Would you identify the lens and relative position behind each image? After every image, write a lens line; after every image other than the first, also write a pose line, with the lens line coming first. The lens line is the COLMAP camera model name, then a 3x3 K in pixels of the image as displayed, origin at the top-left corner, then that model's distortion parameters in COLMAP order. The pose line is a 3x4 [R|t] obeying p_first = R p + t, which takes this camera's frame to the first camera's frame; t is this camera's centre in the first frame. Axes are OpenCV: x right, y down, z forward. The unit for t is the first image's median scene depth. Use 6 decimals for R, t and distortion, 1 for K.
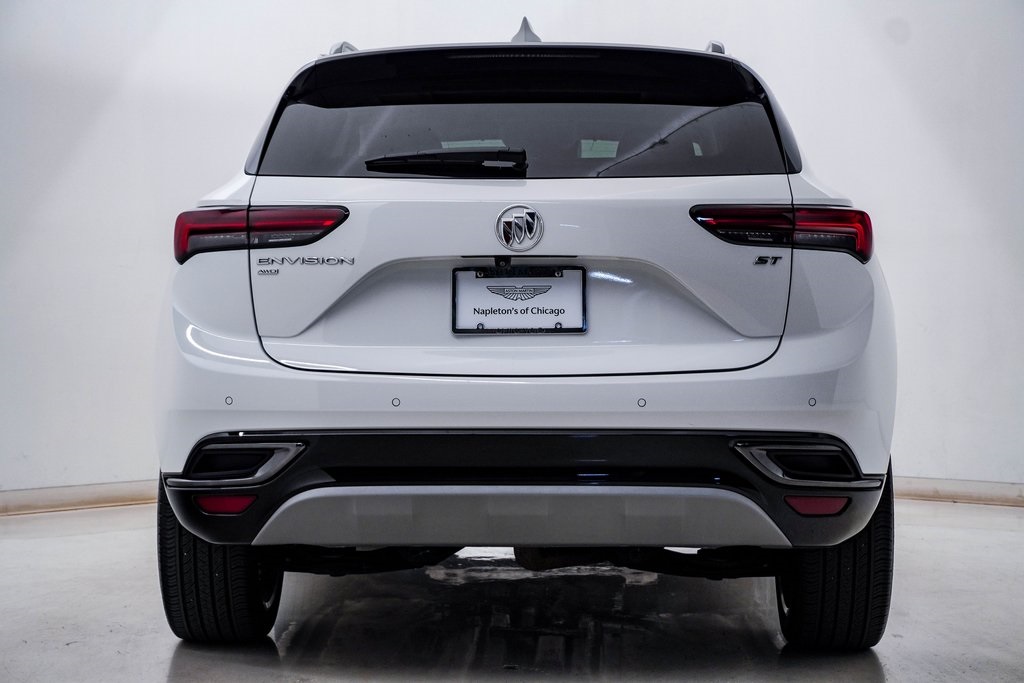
lens RADIAL K [[2177.6, 0, 511.7], [0, 2177.6, 343.0], [0, 0, 1]] dist [0.018182, 0.000000]
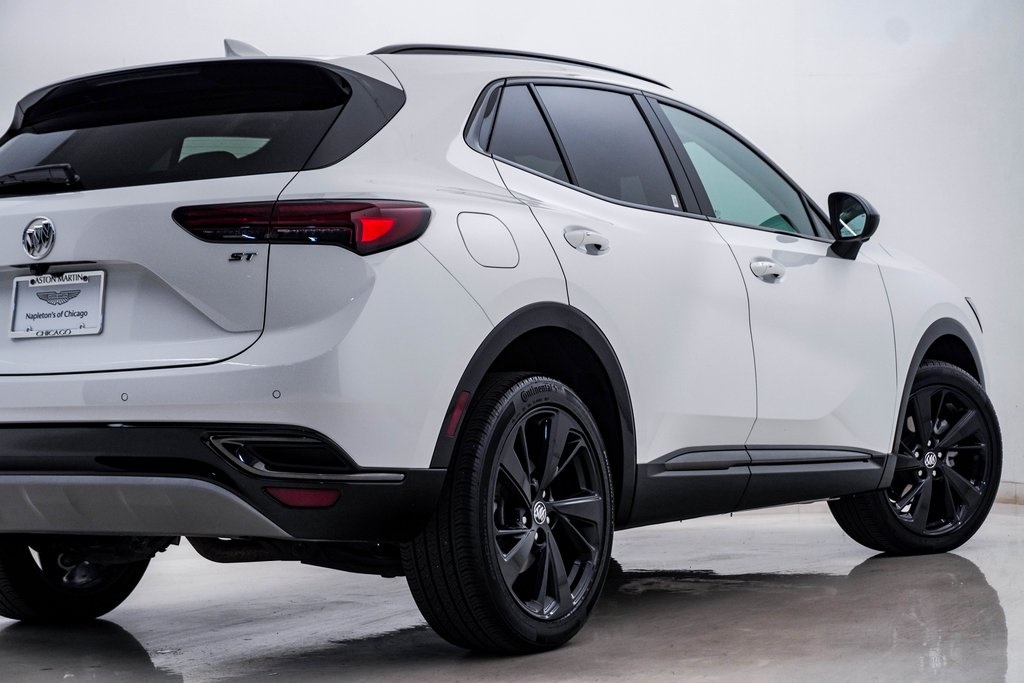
lens RADIAL K [[2177.6, 0, 514.8], [0, 2177.6, 336.9], [0, 0, 1]] dist [0.018182, 0.000000]
pose [[0.853673, -0.028849, -0.520009, 0.759491], [0.021738, 0.999568, -0.019767, 0.022704], [0.520355, 0.005571, 0.853932, 0.193233]]
